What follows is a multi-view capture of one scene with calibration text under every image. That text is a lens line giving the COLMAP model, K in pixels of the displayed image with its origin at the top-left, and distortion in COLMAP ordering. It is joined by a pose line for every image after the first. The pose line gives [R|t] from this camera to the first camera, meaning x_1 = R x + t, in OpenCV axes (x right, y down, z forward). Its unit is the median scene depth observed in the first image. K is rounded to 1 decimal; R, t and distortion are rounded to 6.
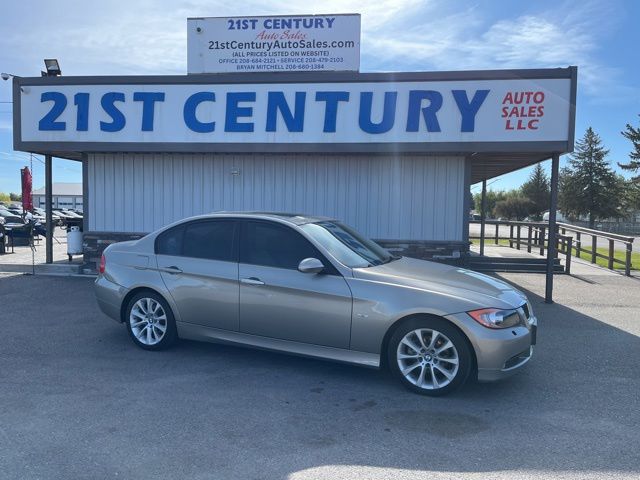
lens RADIAL K [[485.4, 0, 317.8], [0, 485.4, 238.8], [0, 0, 1]] dist [0.072923, -0.094771]
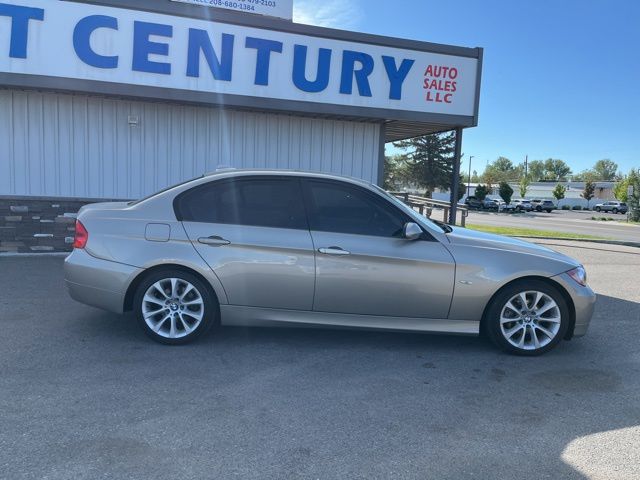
lens RADIAL K [[485.4, 0, 317.5], [0, 485.4, 237.5], [0, 0, 1]] dist [0.072923, -0.094771]
pose [[0.906980, -0.025429, 0.420406, -0.279212], [-0.000844, 0.998064, 0.062189, 0.005715], [-0.421174, -0.056759, 0.905202, 0.129963]]
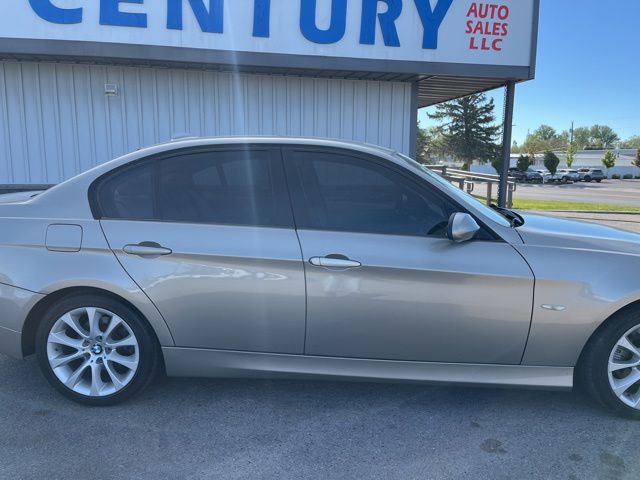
lens RADIAL K [[485.4, 0, 315.9], [0, 485.4, 241.2], [0, 0, 1]] dist [0.072923, -0.094771]
pose [[0.934407, -0.068196, 0.349619, -0.182417], [0.029819, 0.993033, 0.114004, 0.001943], [-0.354958, -0.096101, 0.929930, 0.276122]]
